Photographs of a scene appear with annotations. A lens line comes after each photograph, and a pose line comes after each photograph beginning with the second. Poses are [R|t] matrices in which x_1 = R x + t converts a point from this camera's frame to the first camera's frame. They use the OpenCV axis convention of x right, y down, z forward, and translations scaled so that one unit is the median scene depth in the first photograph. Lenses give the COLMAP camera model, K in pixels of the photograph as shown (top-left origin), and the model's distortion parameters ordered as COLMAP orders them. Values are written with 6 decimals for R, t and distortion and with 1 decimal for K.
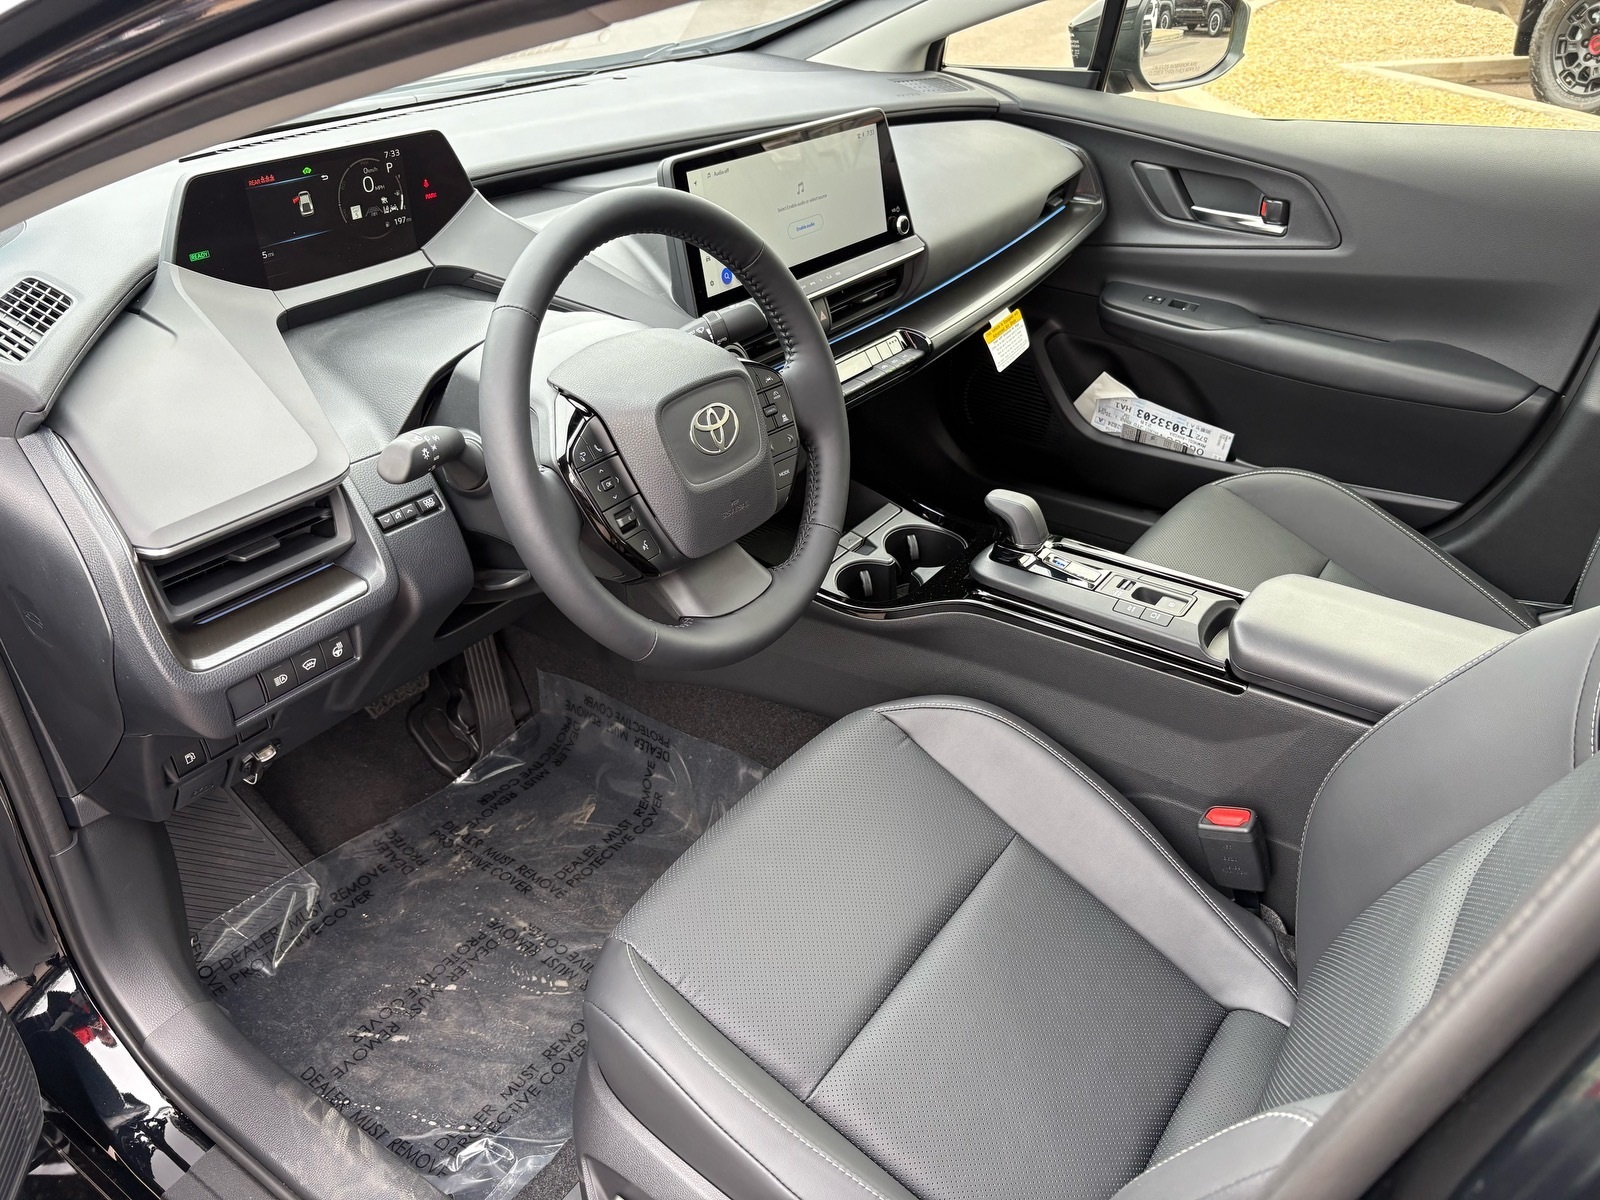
lens RADIAL K [[1234.7, 0, 809.1], [0, 1234.7, 604.2], [0, 0, 1]] dist [0.029576, -0.026127]
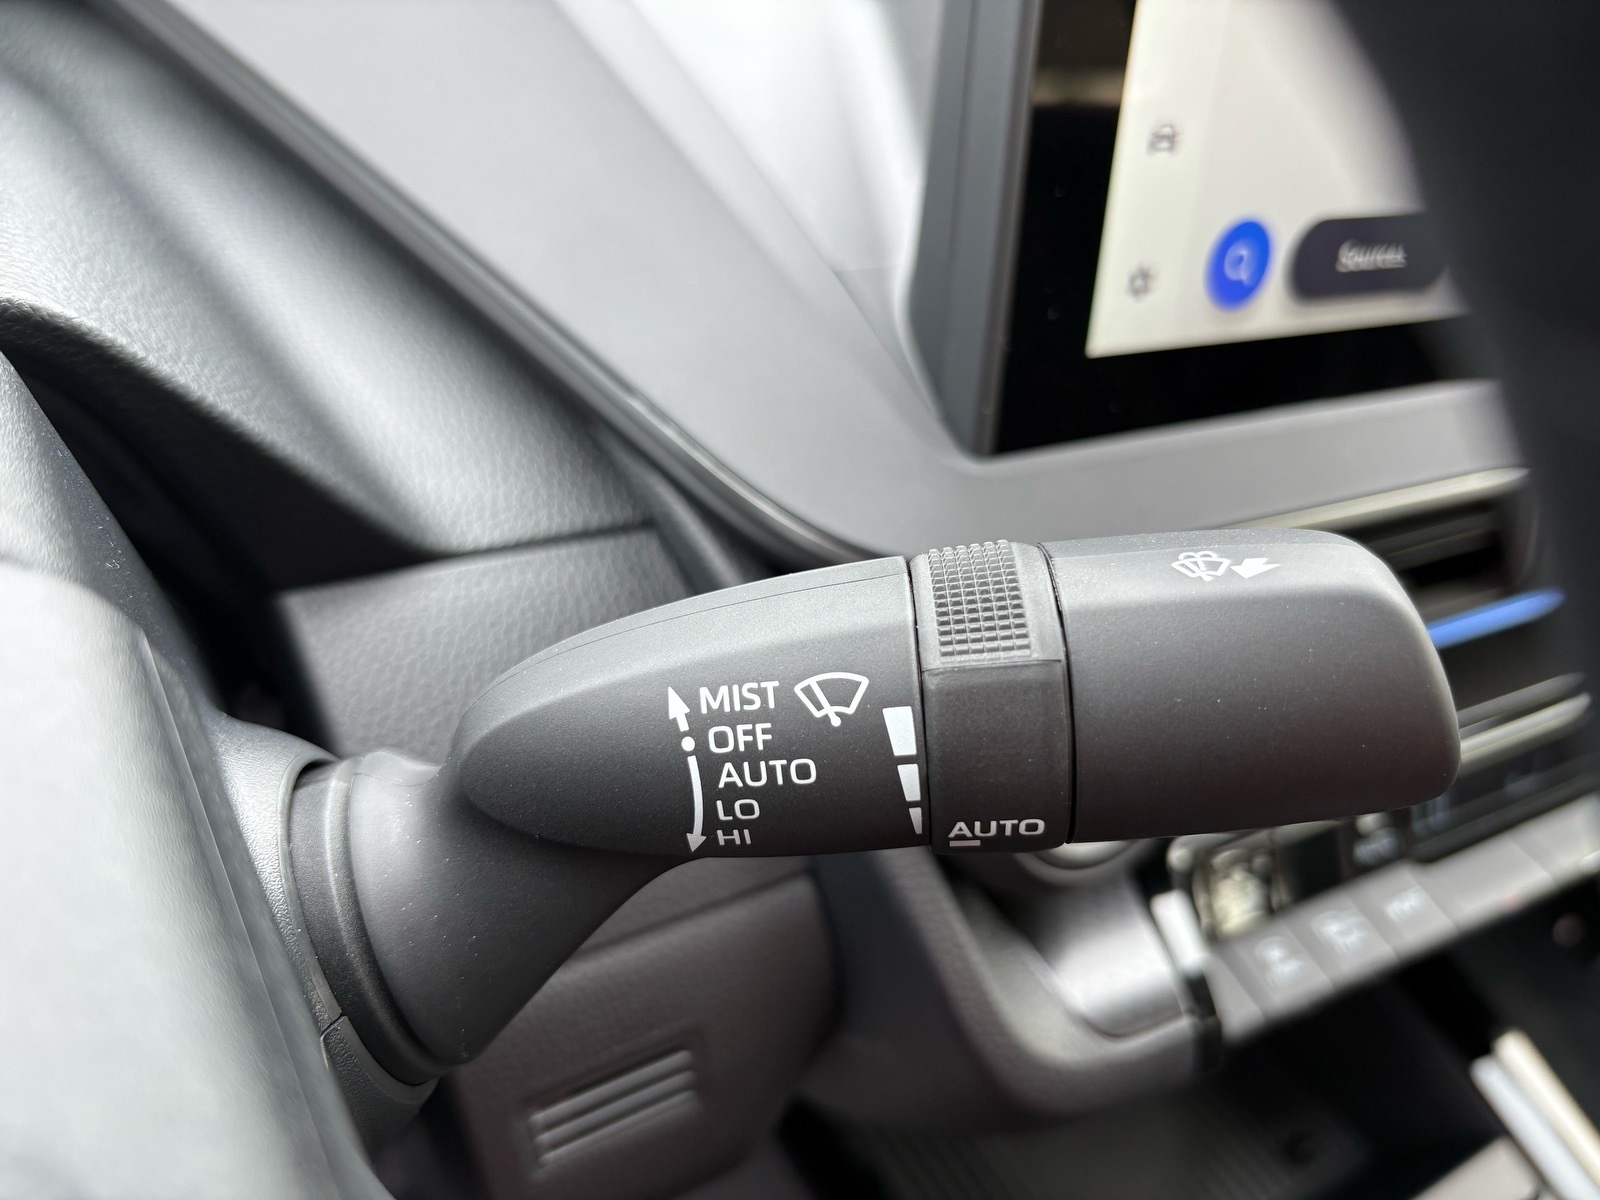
lens RADIAL K [[1203.3, 0, 800.0], [0, 1203.3, 600.0], [0, 0, 1]] dist [0.055469, -0.103304]
pose [[0.893482, 0.347169, -0.284892, -0.047547], [-0.331591, 0.937799, 0.102862, -0.181054], [0.302882, 0.002562, 0.953024, 0.681722]]
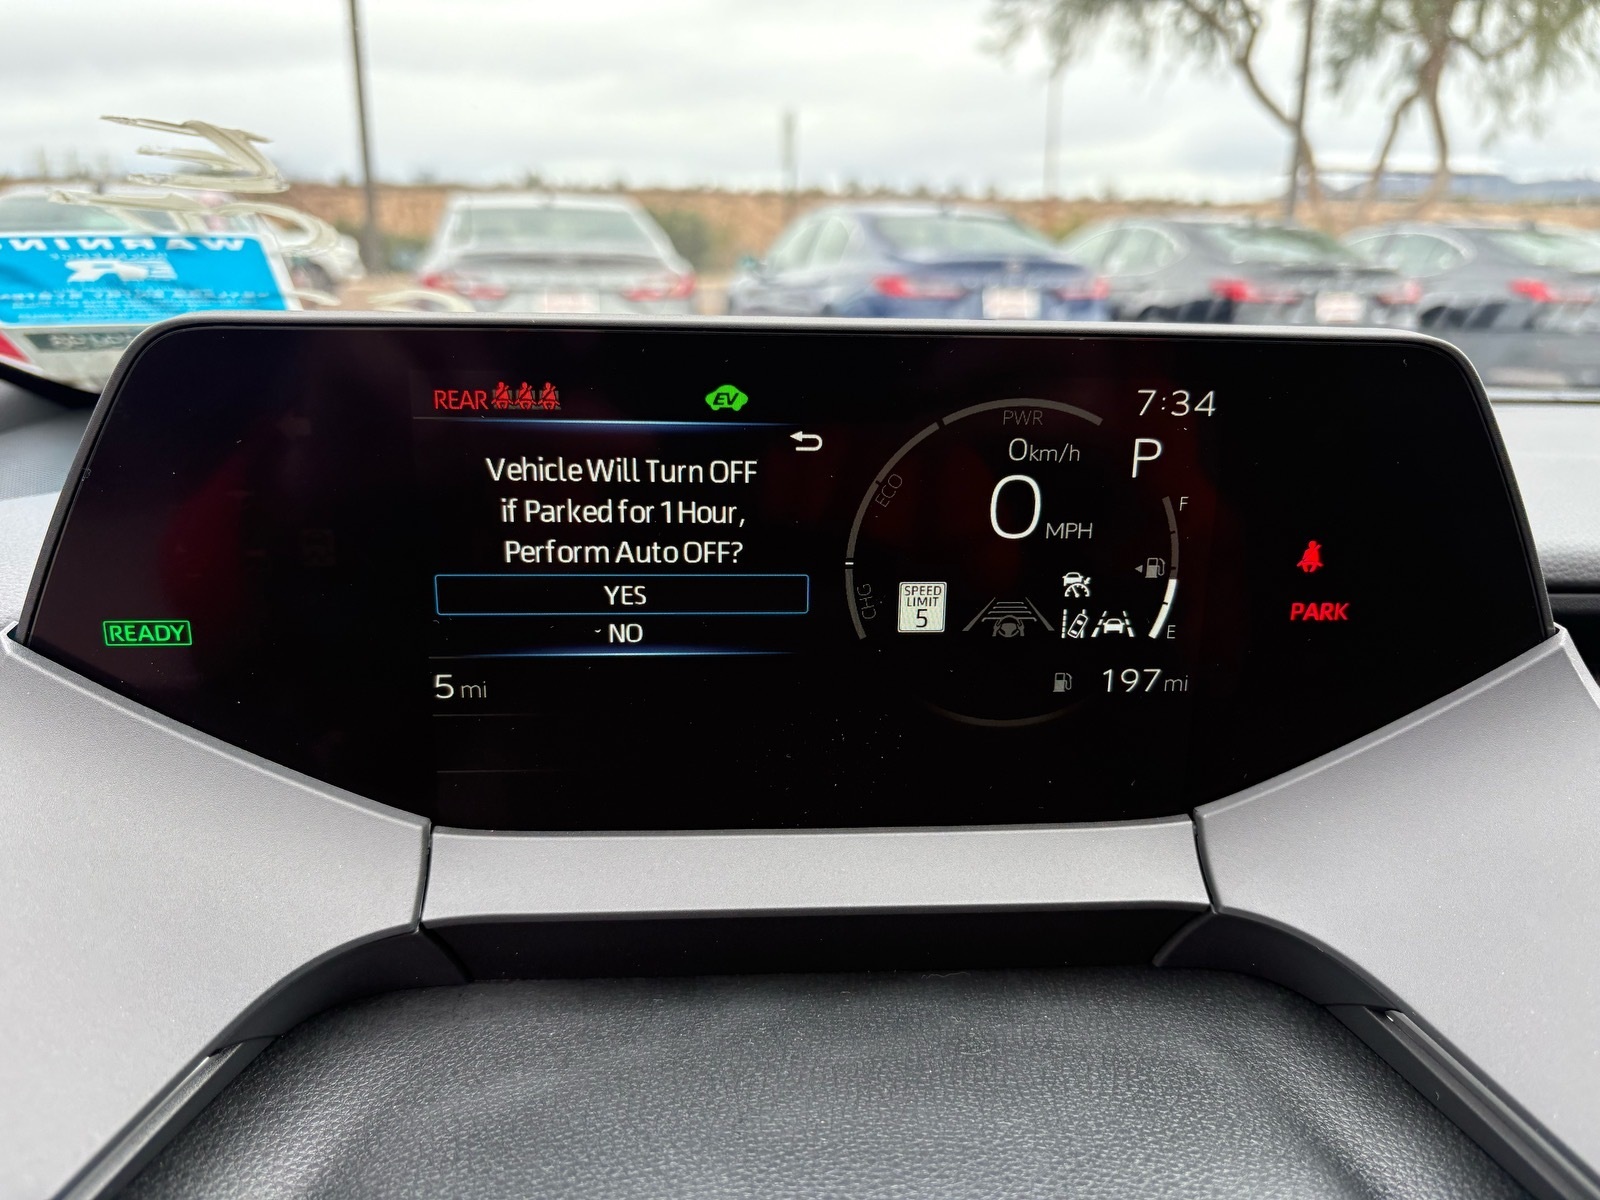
lens RADIAL K [[1203.3, 0, 800.0], [0, 1203.3, 600.0], [0, 0, 1]] dist [0.055469, -0.103304]
pose [[0.625534, 0.229633, -0.745638, -0.163313], [-0.416210, 0.906572, -0.069973, -0.224383], [0.659907, 0.354112, 0.662667, 0.643105]]
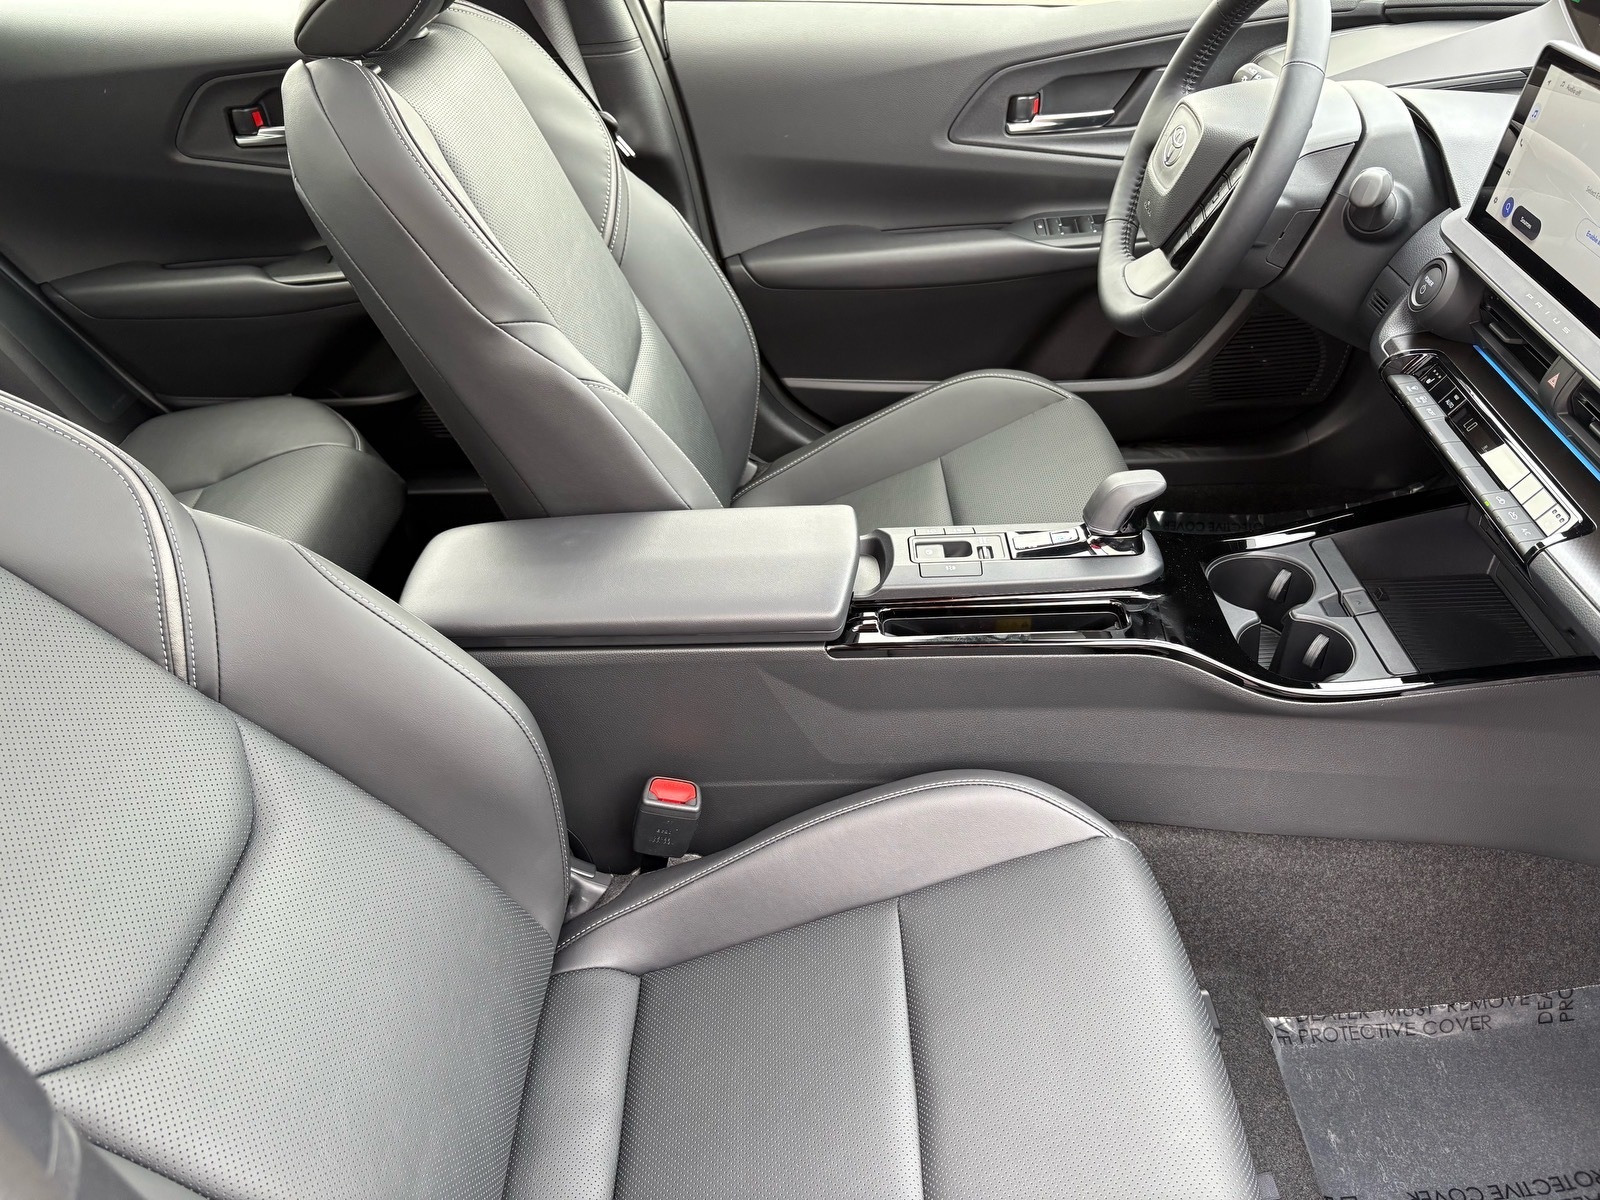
lens RADIAL K [[1234.7, 0, 809.1], [0, 1234.7, 604.2], [0, 0, 1]] dist [0.029576, -0.026127]
pose [[-0.817519, 0.362324, -0.447643, 0.644618], [-0.270545, 0.444559, 0.853916, -0.604996], [0.508398, 0.819200, -0.265410, 1.002878]]
